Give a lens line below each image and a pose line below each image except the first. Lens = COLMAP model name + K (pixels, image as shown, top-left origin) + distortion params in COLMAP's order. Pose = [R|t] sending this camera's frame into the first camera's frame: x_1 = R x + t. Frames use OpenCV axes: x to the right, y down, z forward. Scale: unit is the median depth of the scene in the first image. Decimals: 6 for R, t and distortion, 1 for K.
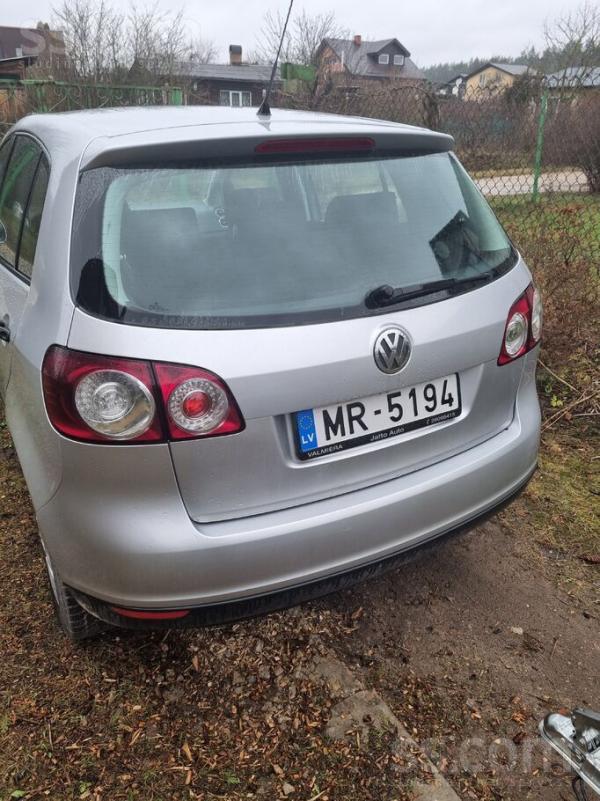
lens RADIAL K [[599.2, 0, 300.0], [0, 599.2, 400.5], [0, 0, 1]] dist [0.022753, -0.008772]
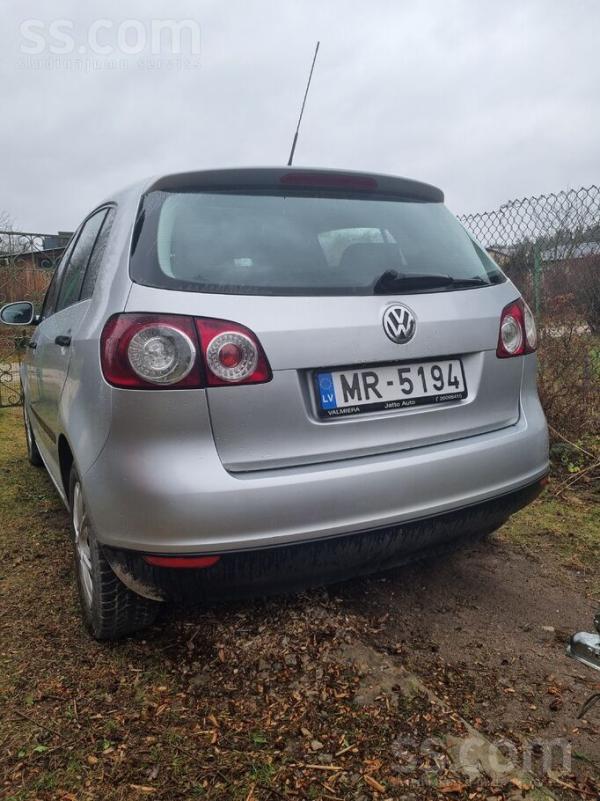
lens RADIAL K [[599.2, 0, 300.0], [0, 599.2, 400.5], [0, 0, 1]] dist [0.022753, -0.008772]
pose [[0.999093, -0.022425, -0.036195, 0.001237], [0.011628, 0.961452, -0.274726, 0.340151], [0.040961, 0.274056, 0.960841, -0.071023]]
